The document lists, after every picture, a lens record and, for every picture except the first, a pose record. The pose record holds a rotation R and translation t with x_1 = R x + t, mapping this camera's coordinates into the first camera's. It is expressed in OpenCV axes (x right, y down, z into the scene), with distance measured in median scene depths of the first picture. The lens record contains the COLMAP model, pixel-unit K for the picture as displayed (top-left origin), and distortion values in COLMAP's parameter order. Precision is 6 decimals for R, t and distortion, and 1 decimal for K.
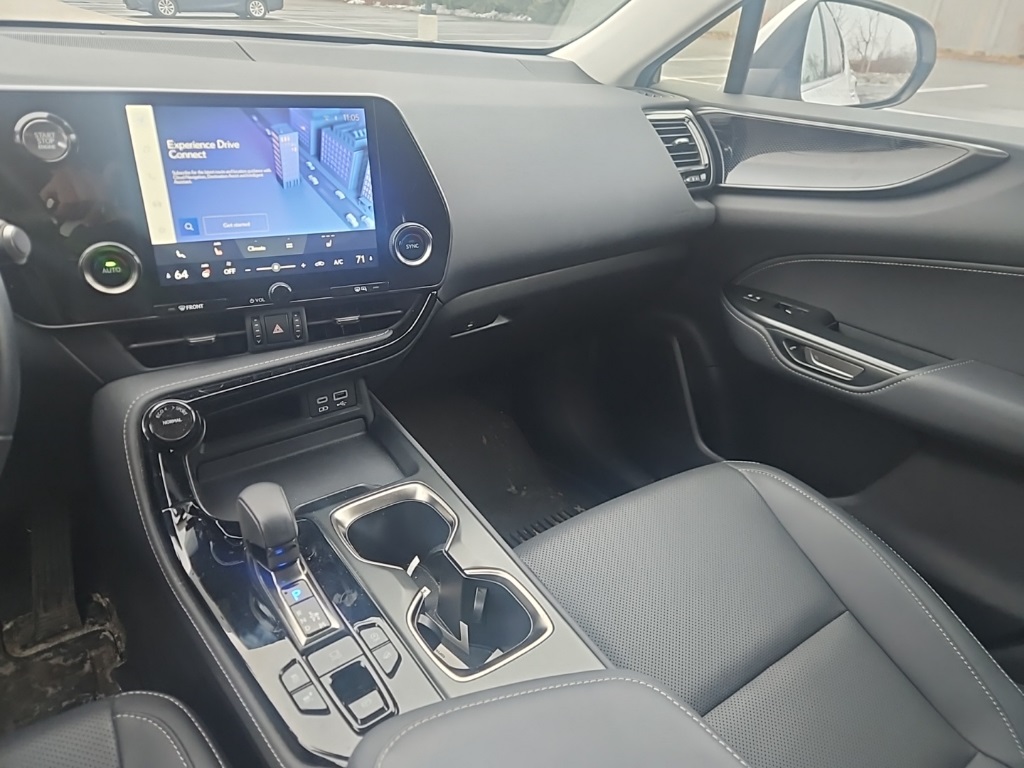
lens RADIAL K [[690.2, 0, 506.5], [0, 690.2, 372.6], [0, 0, 1]] dist [0.072342, -0.047575]
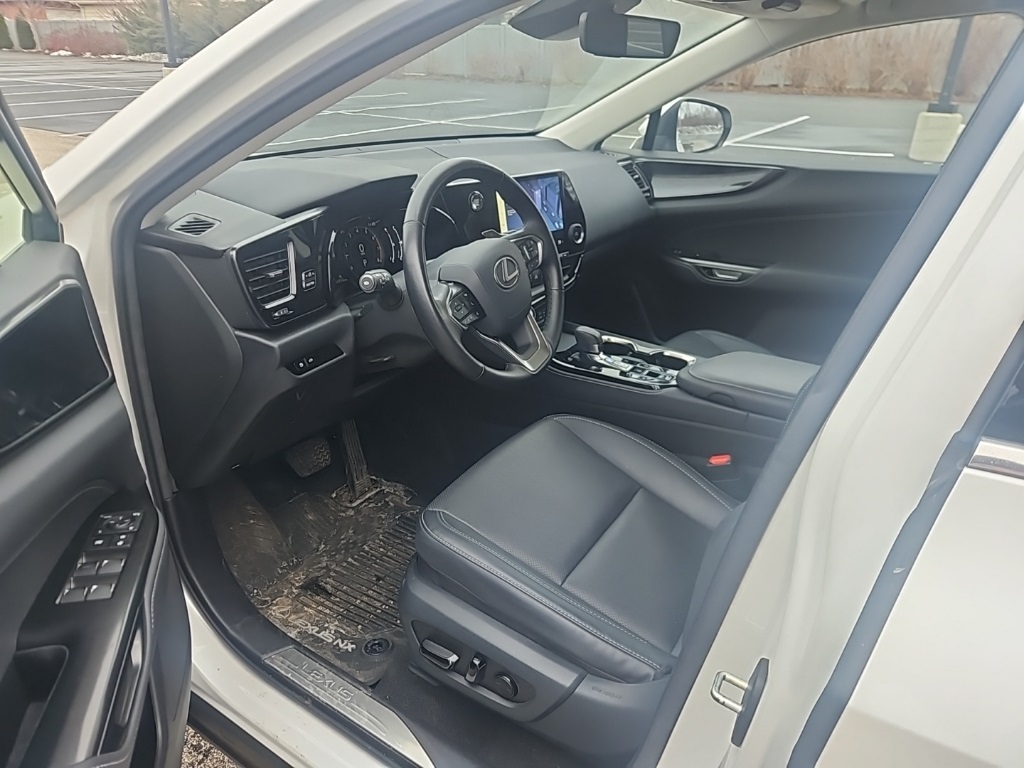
lens RADIAL K [[690.2, 0, 506.5], [0, 690.2, 372.6], [0, 0, 1]] dist [0.072342, -0.047575]
pose [[0.938672, -0.172186, 0.298741, -1.179847], [0.185792, 0.982433, -0.017530, 0.272412], [-0.290475, 0.071958, 0.954173, -1.111988]]
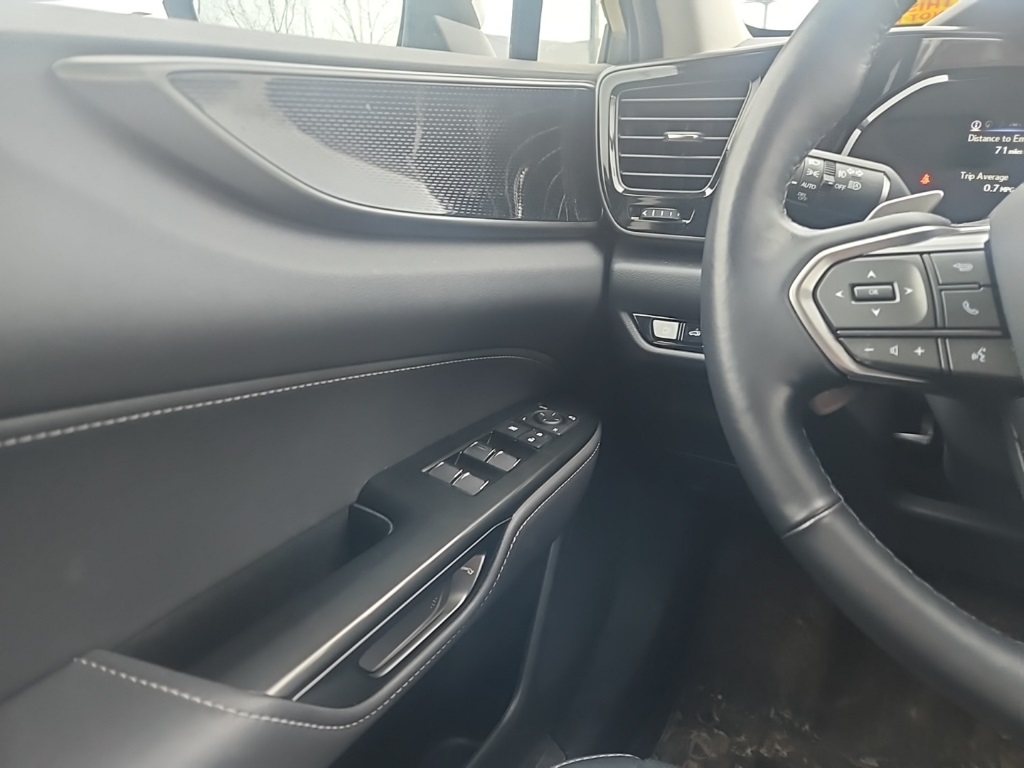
lens RADIAL K [[690.2, 0, 506.5], [0, 690.2, 372.6], [0, 0, 1]] dist [0.072342, -0.047575]
pose [[0.364617, 0.275430, -0.889490, -0.462829], [-0.393795, 0.911234, 0.120740, 0.156376], [0.843789, 0.306253, 0.440714, 0.015767]]
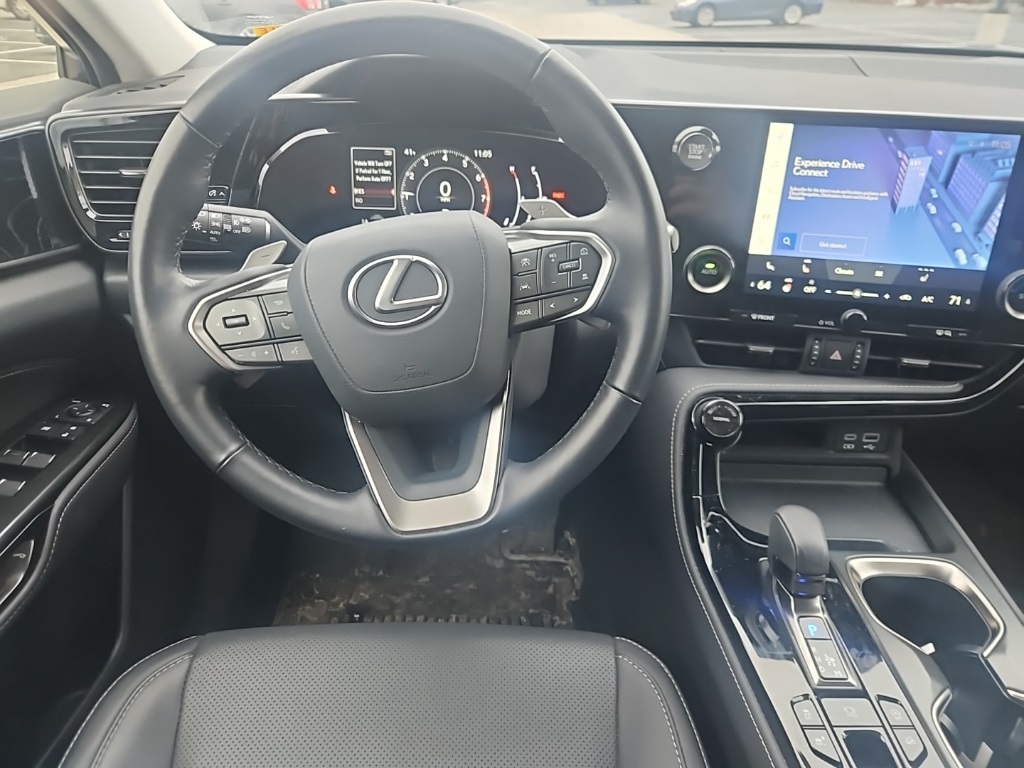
lens RADIAL K [[696.5, 0, 505.0], [0, 696.5, 382.1], [0, 0, 1]] dist [0.058312, -0.055407]
pose [[0.797342, 0.258289, -0.545466, -0.158819], [-0.256818, 0.963090, 0.080637, 0.012936], [0.546160, 0.075790, 0.834245, -0.065584]]
